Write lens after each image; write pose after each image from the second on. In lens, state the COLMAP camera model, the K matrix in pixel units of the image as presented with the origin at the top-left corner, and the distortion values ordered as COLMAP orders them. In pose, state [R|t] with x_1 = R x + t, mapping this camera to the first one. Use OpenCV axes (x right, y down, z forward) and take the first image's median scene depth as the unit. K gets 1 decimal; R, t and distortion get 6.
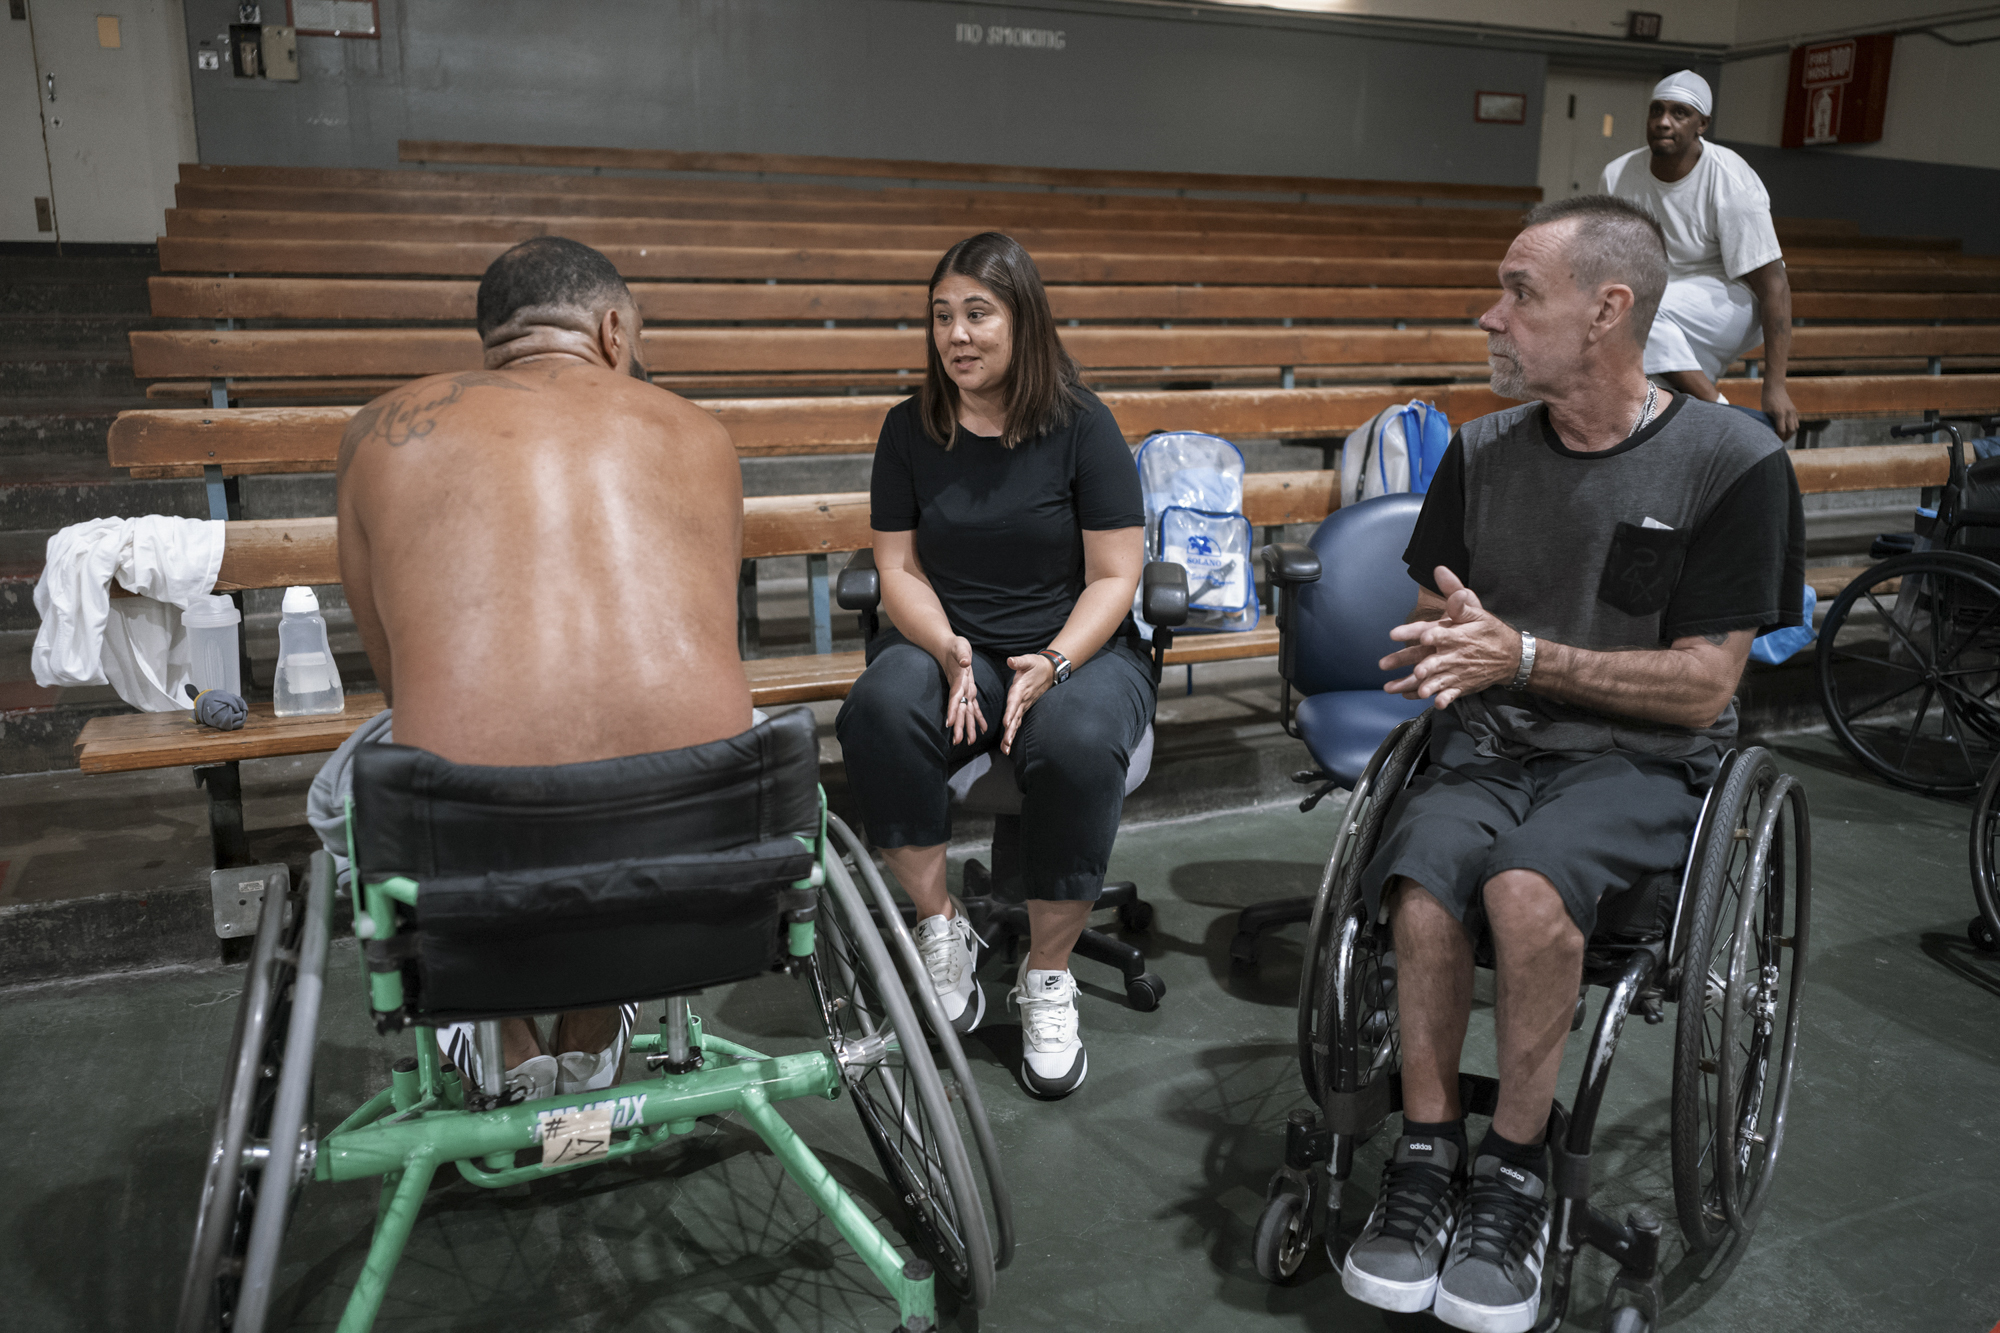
lens RADIAL K [[1603.1, 0, 998.6], [0, 1603.1, 666.0], [0, 0, 1]] dist [-0.005265, 0.002766]
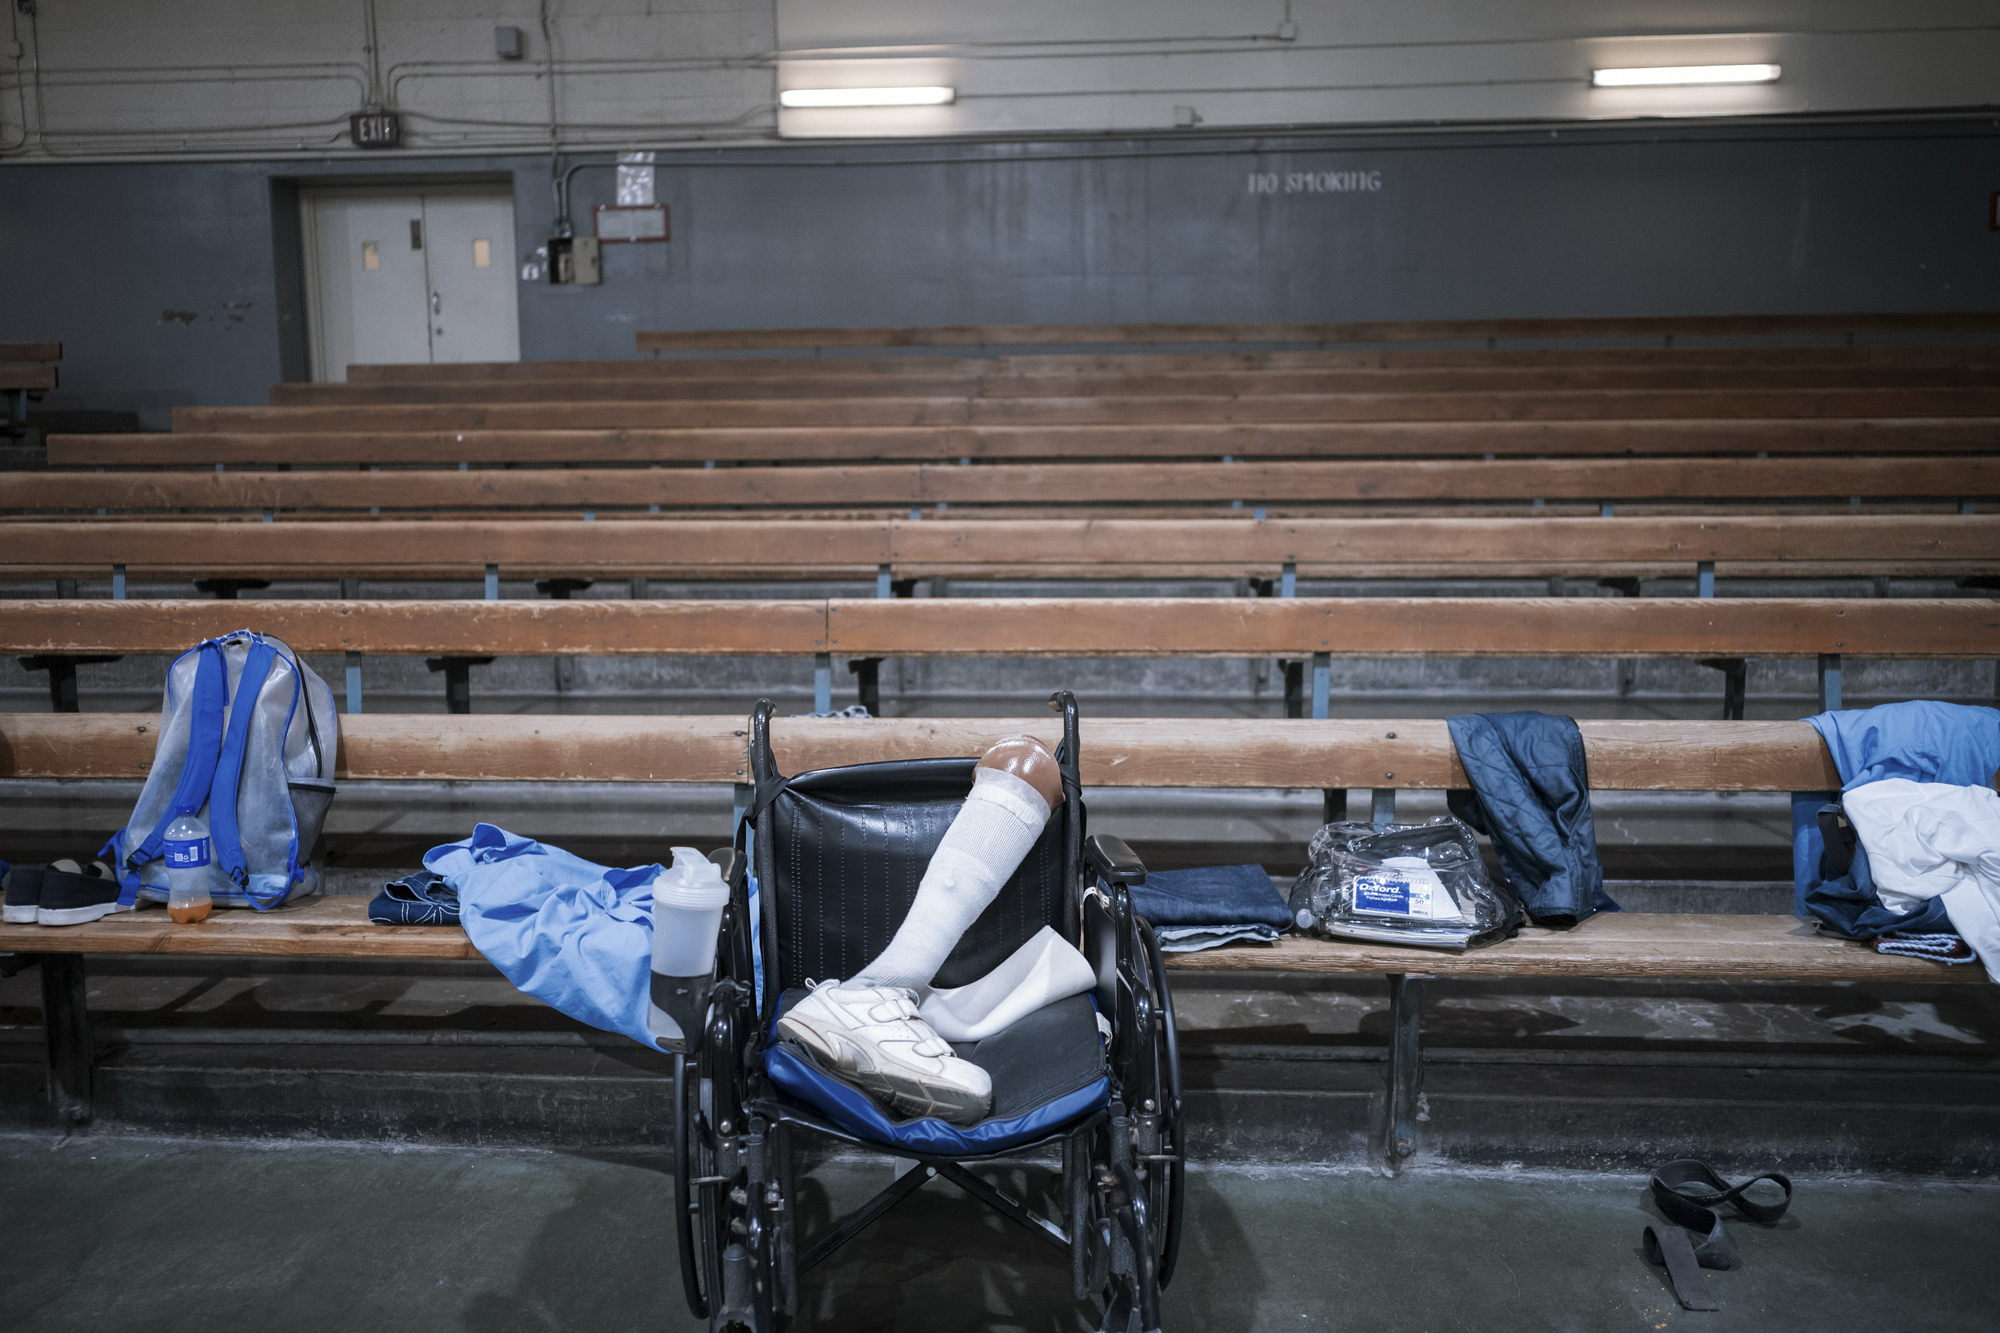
lens RADIAL K [[1603.1, 0, 1000.7], [0, 1603.1, 666.0], [0, 0, 1]] dist [-0.005265, 0.002766]
pose [[0.878606, 0.048061, -0.475123, 0.347670], [-0.094608, 0.992721, -0.074532, -0.046946], [0.468083, 0.110434, 0.876757, 0.188446]]
